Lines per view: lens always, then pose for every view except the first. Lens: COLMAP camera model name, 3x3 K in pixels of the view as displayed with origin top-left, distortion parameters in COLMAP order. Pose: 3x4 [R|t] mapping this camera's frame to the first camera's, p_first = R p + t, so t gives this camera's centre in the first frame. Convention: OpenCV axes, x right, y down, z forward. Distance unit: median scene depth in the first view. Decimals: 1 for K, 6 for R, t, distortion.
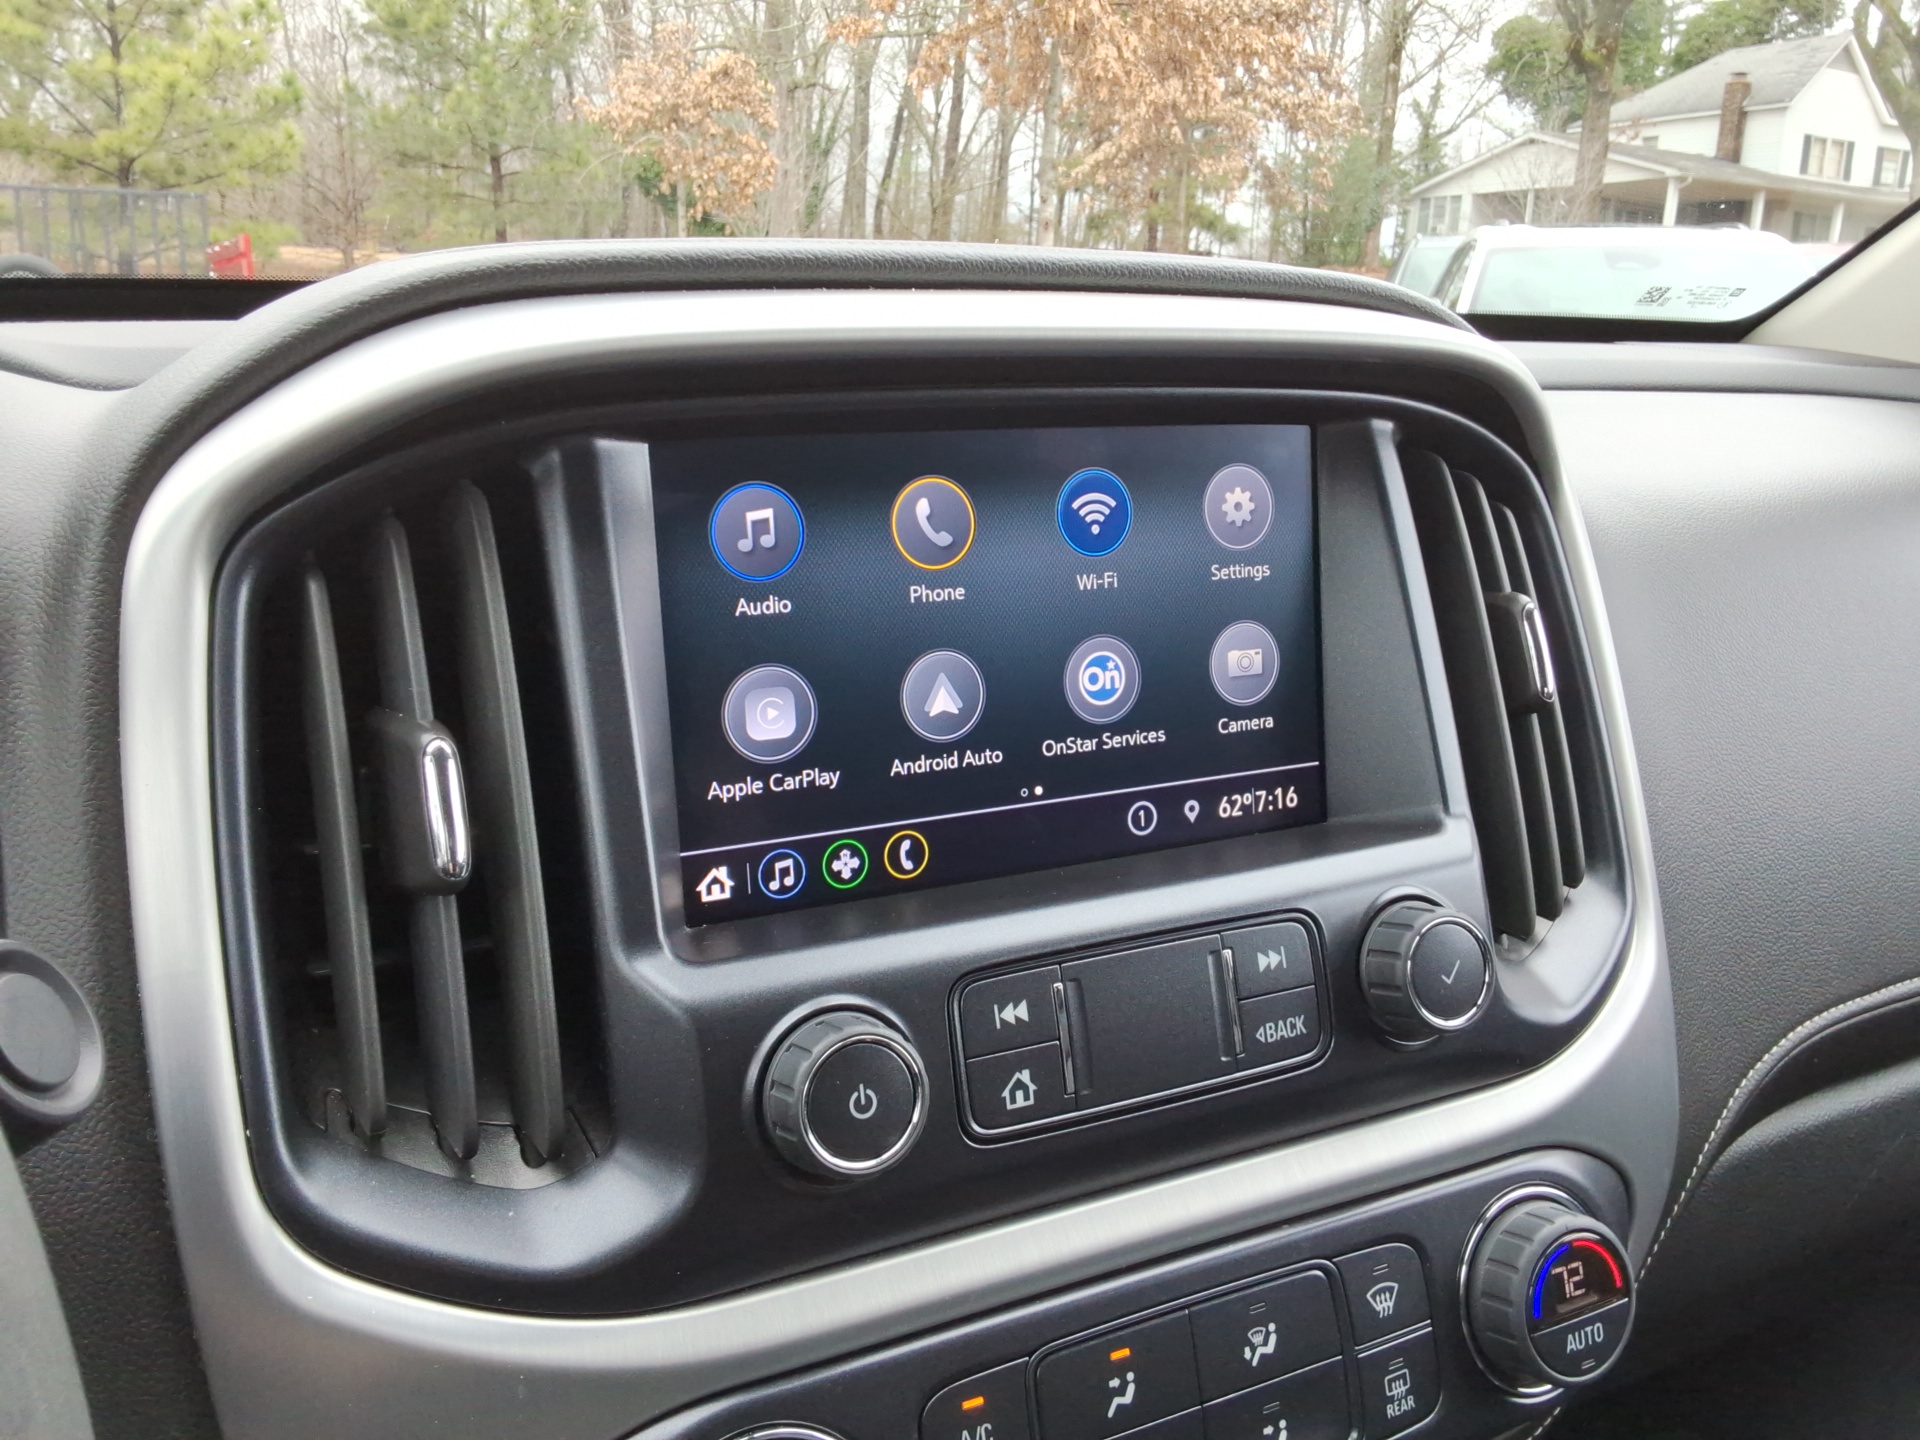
lens RADIAL K [[1546.3, 0, 972.5], [0, 1546.3, 691.6], [0, 0, 1]] dist [0.105581, -0.162810]
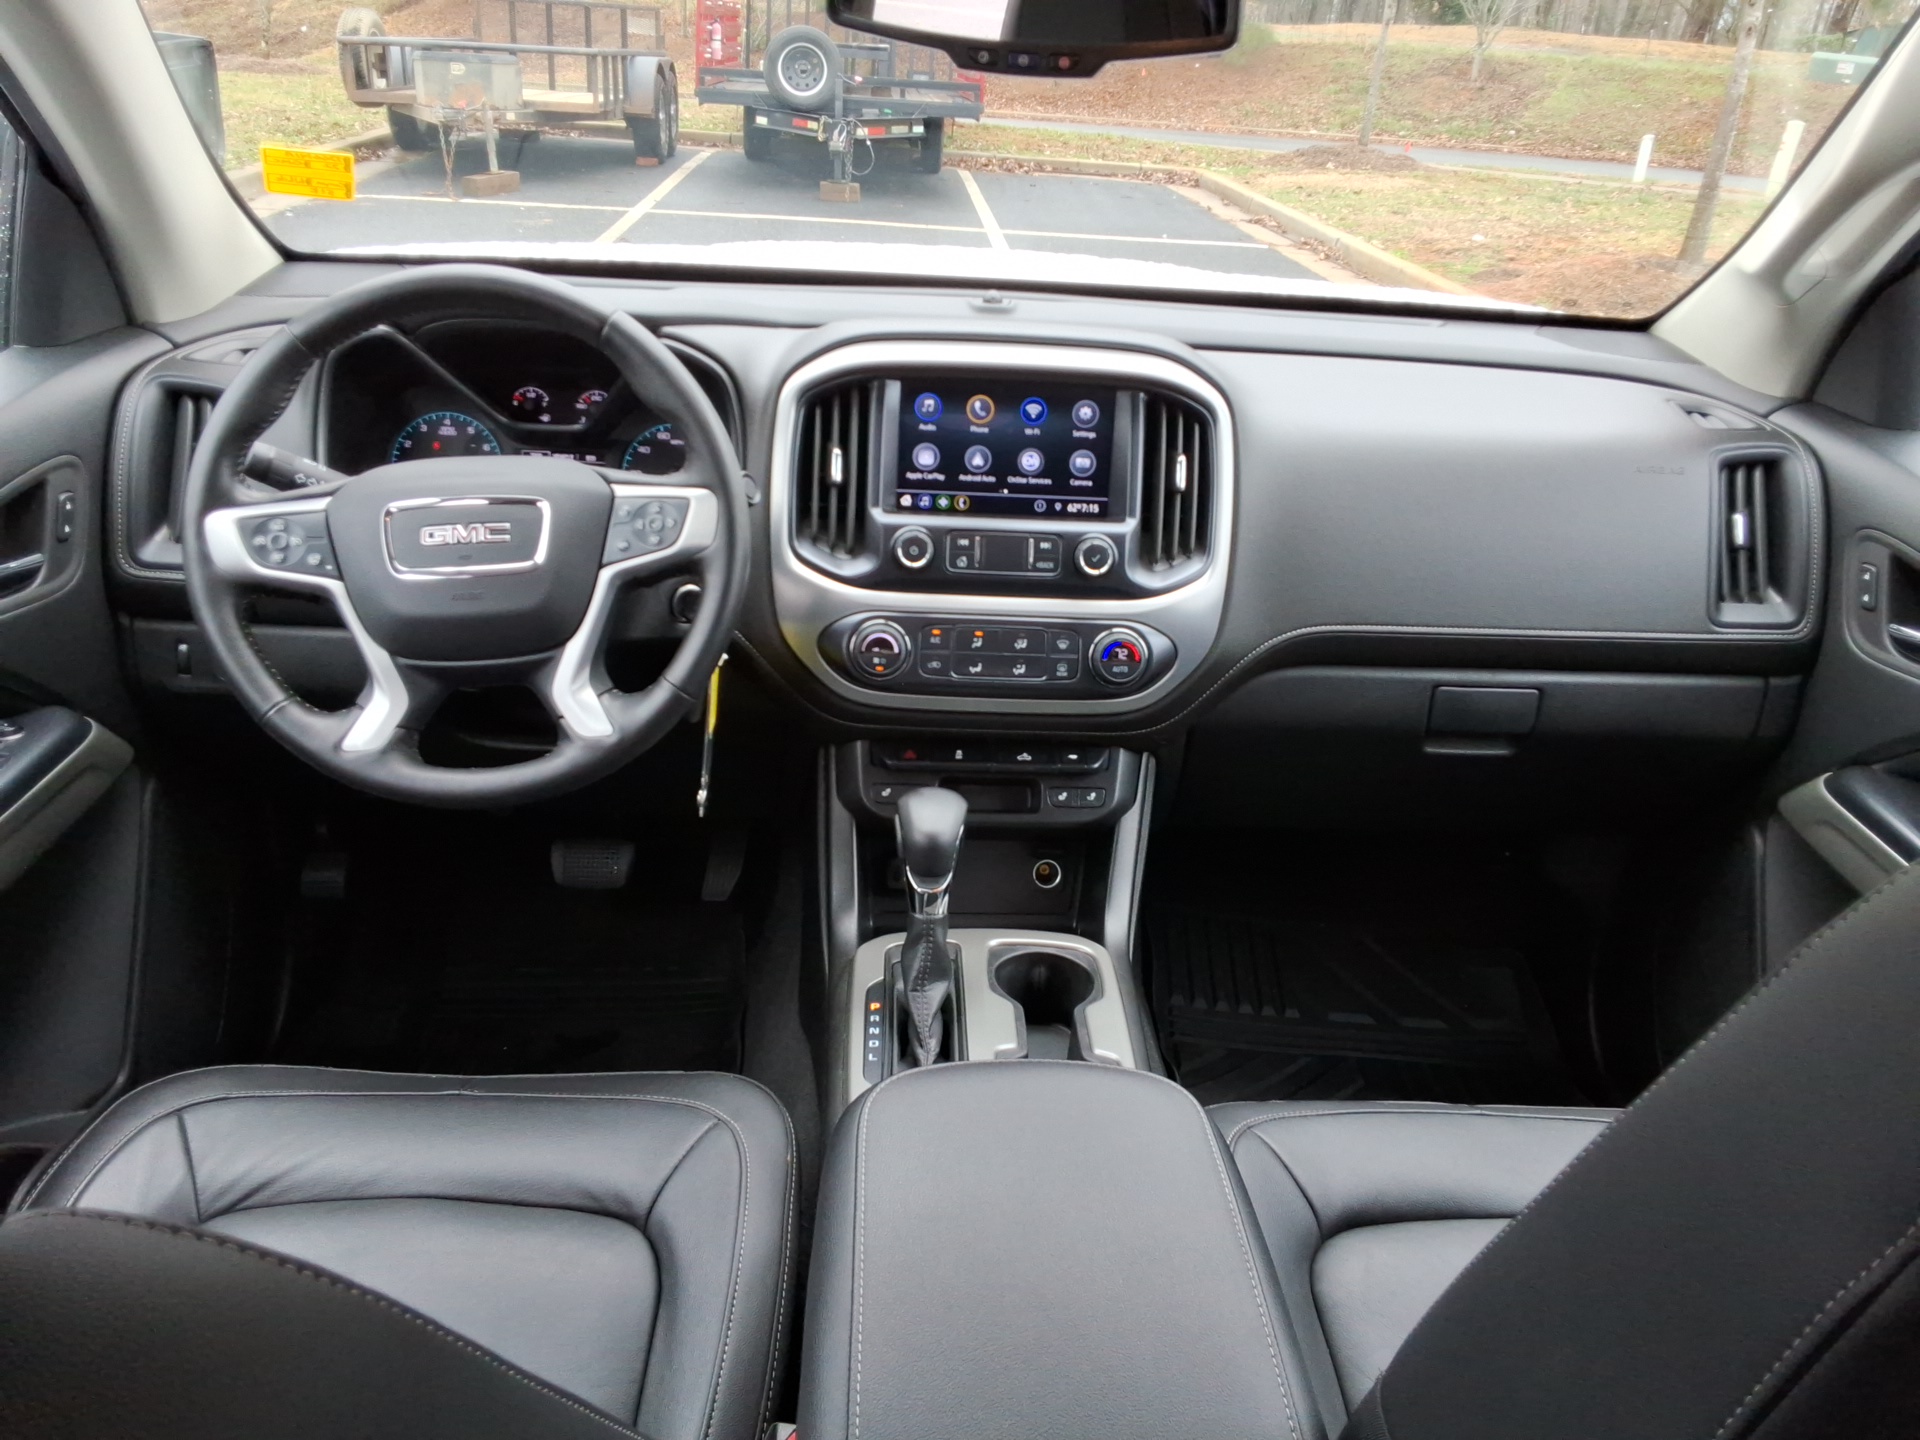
lens RADIAL K [[1582.5, 0, 1025.7], [0, 1582.5, 723.2], [0, 0, 1]] dist [0.000627, -0.004770]
pose [[0.920501, 0.196599, -0.337677, 1.234062], [-0.139157, 0.972482, 0.186851, -0.088023], [0.365120, -0.125006, 0.922530, -2.052338]]
